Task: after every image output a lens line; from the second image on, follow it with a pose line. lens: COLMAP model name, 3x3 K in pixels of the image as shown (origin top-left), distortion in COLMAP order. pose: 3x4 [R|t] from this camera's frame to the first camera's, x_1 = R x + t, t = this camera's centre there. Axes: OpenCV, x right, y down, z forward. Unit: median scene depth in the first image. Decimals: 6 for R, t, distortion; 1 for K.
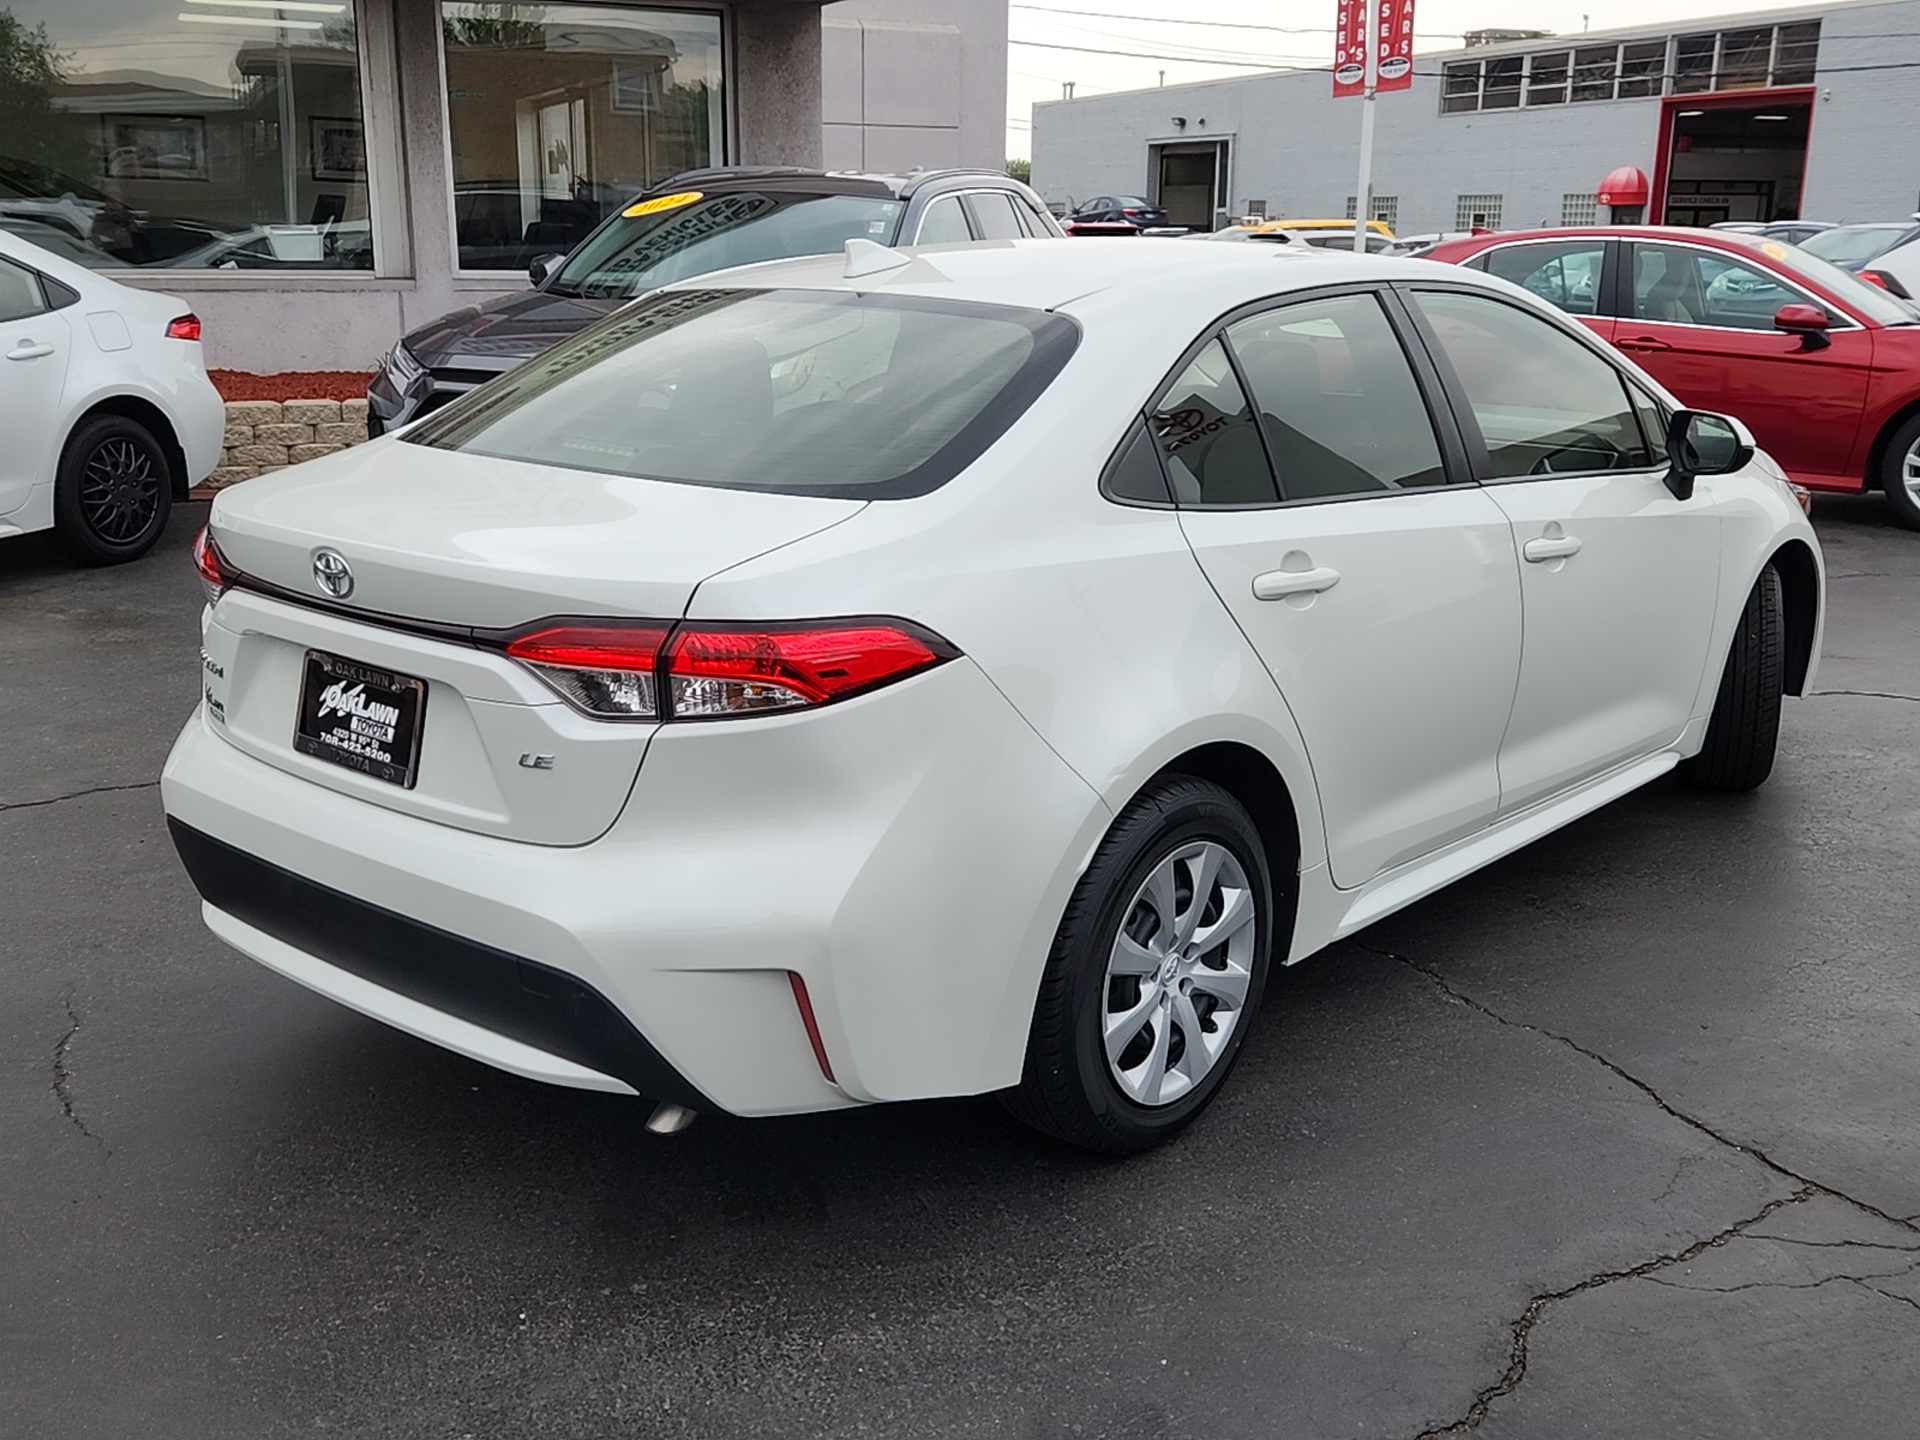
lens RADIAL K [[2024.7, 0, 966.4], [0, 2024.7, 714.1], [0, 0, 1]] dist [0.074900, 0.000000]
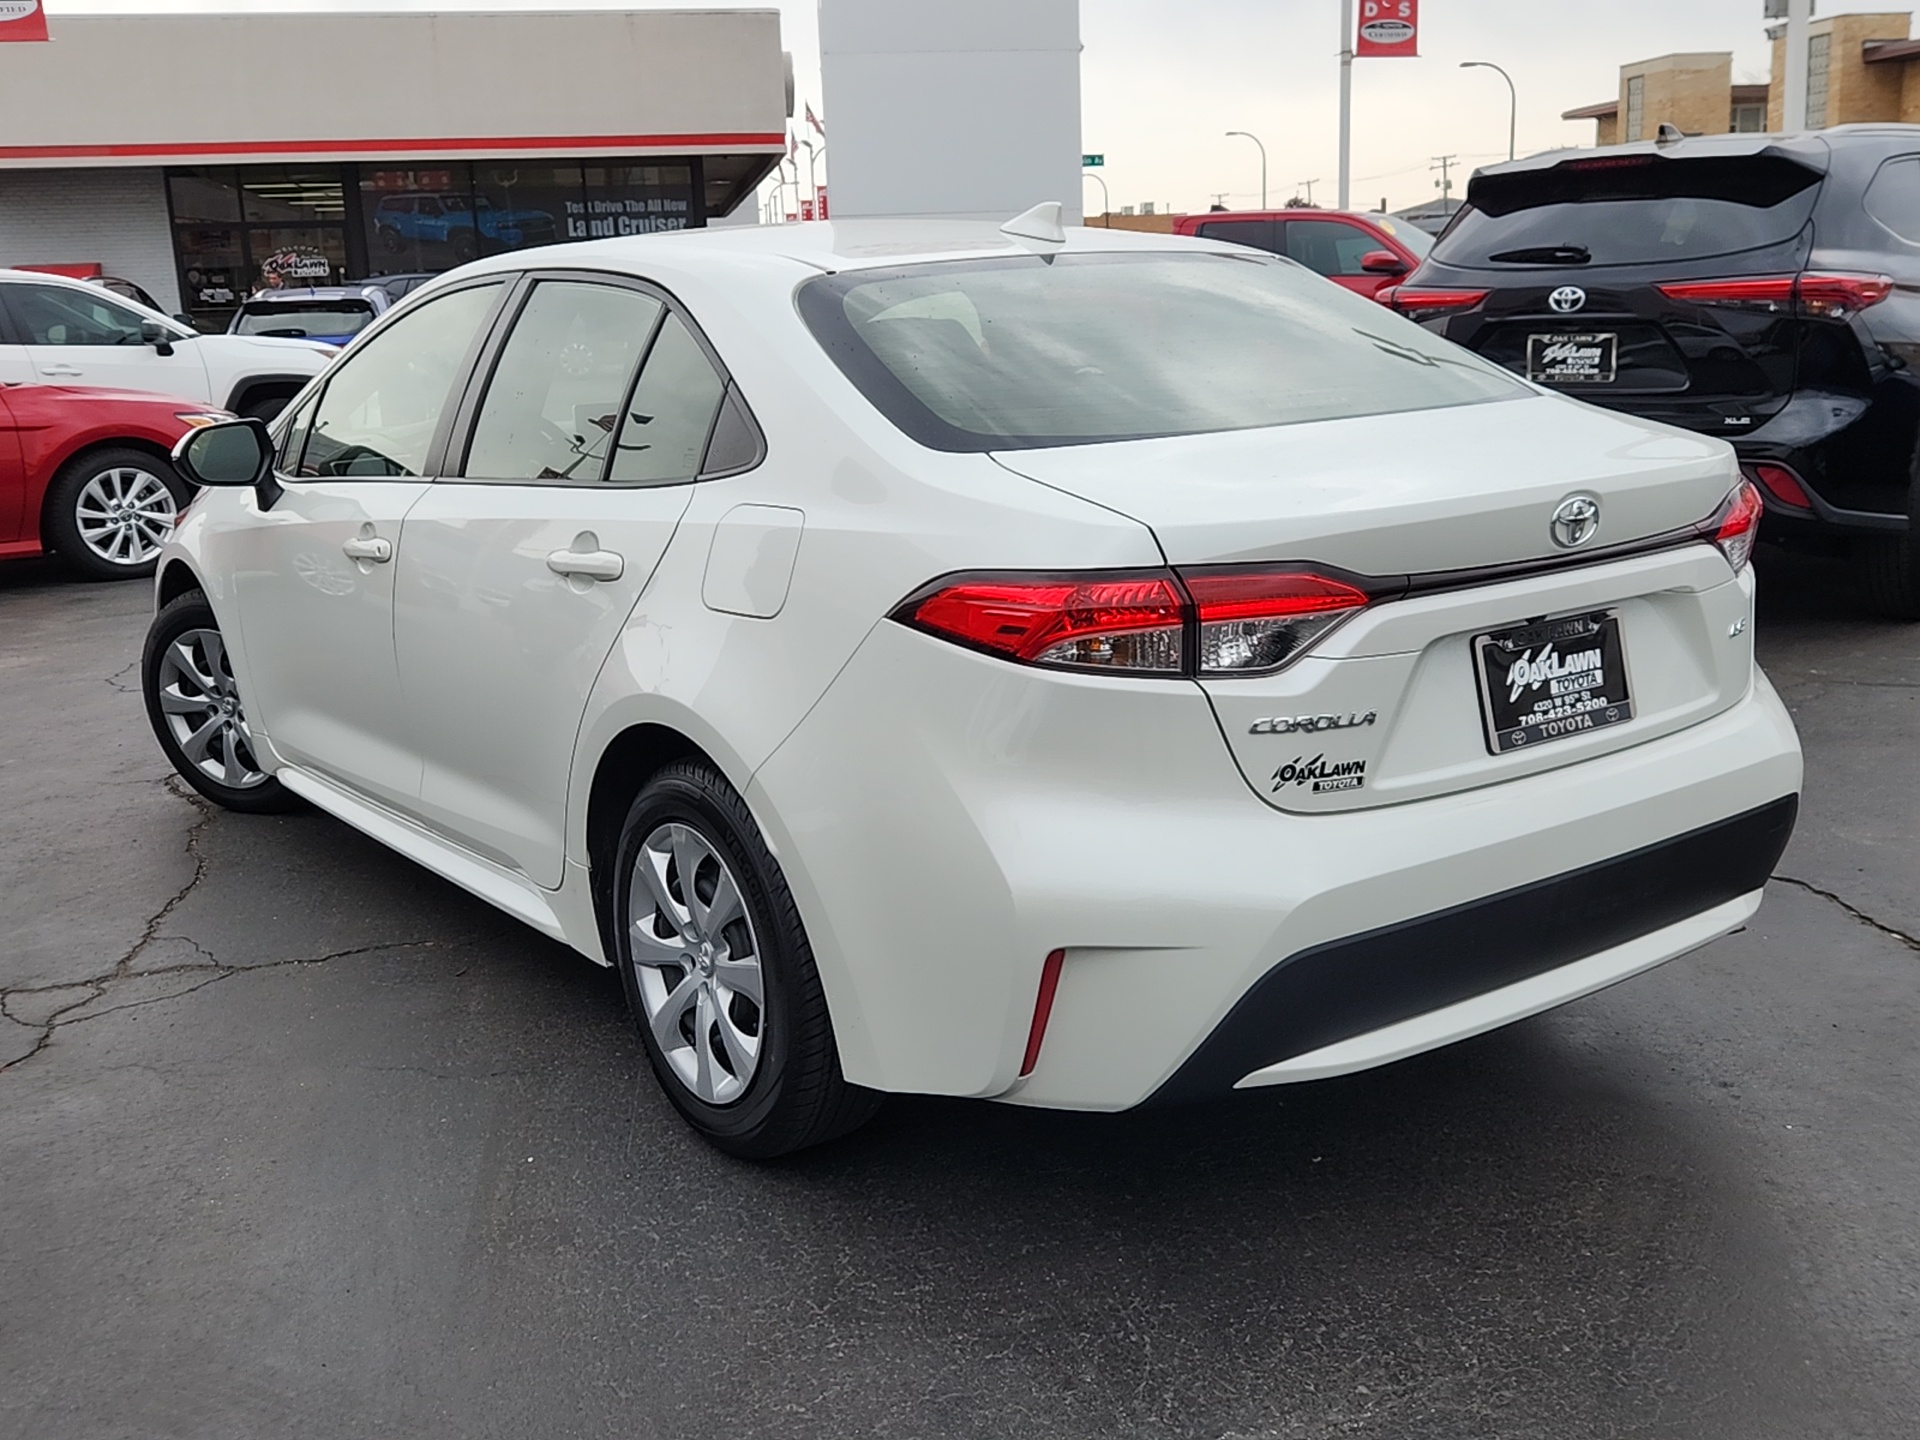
lens RADIAL K [[2024.7, 0, 961.3], [0, 2024.7, 724.9], [0, 0, 1]] dist [0.074900, 0.000000]
pose [[0.214865, -0.233669, 0.948278, -1.202925], [0.283846, 0.943985, 0.168296, -0.204647], [-0.934486, 0.233004, 0.269156, 0.987810]]
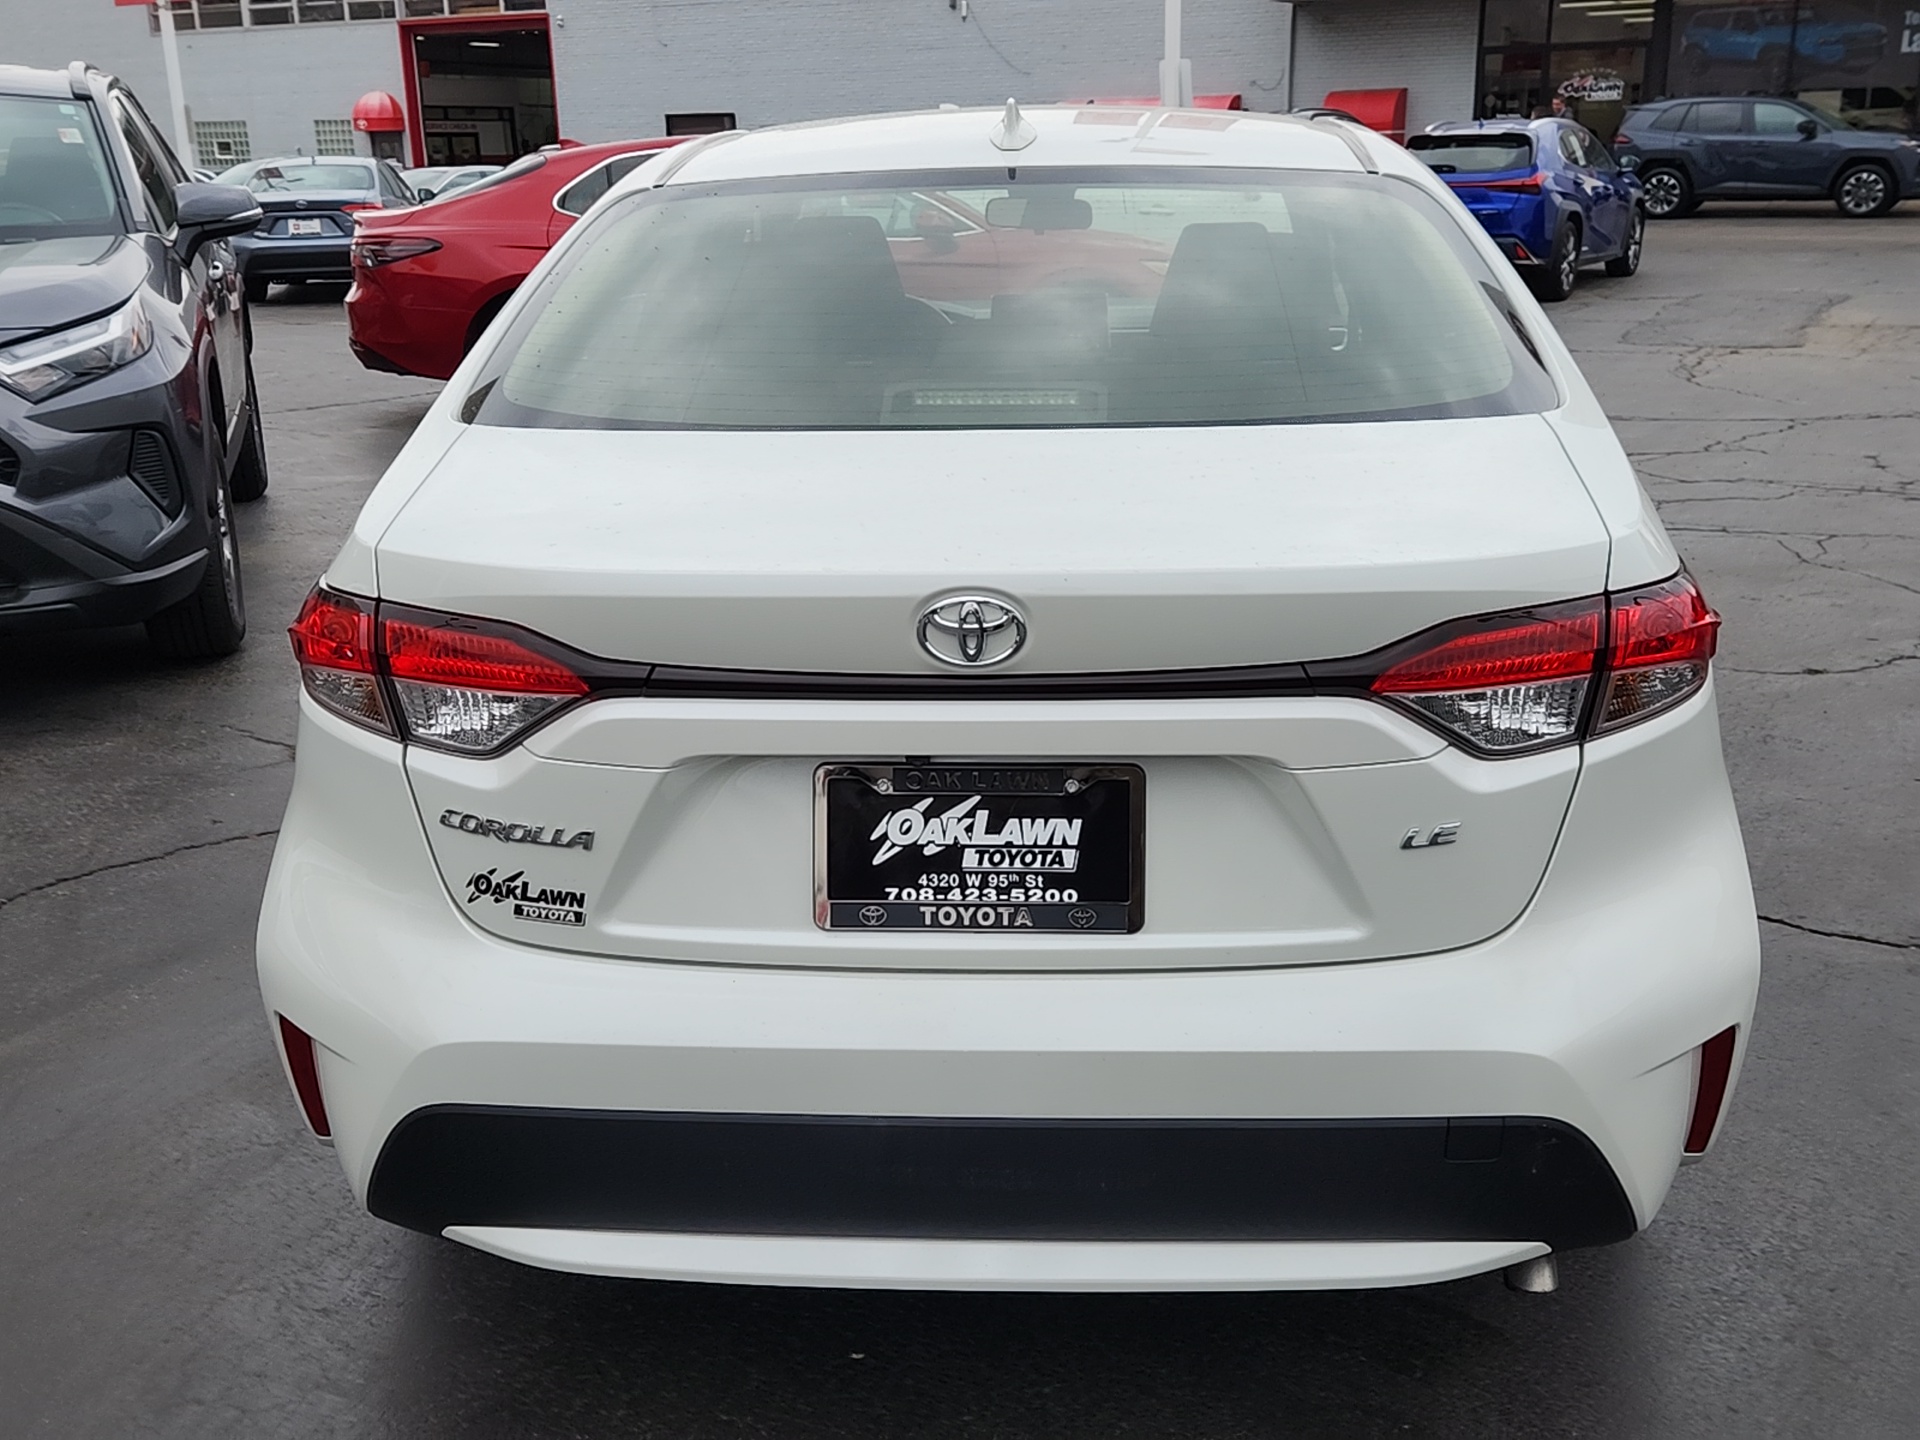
lens RADIAL K [[2024.7, 0, 952.5], [0, 2024.7, 708.7], [0, 0, 1]] dist [0.074900, 0.000000]
pose [[0.792075, -0.192135, 0.579397, -0.649660], [0.177006, 0.980685, 0.083227, -0.093322], [-0.584197, 0.036634, 0.810785, 0.479975]]
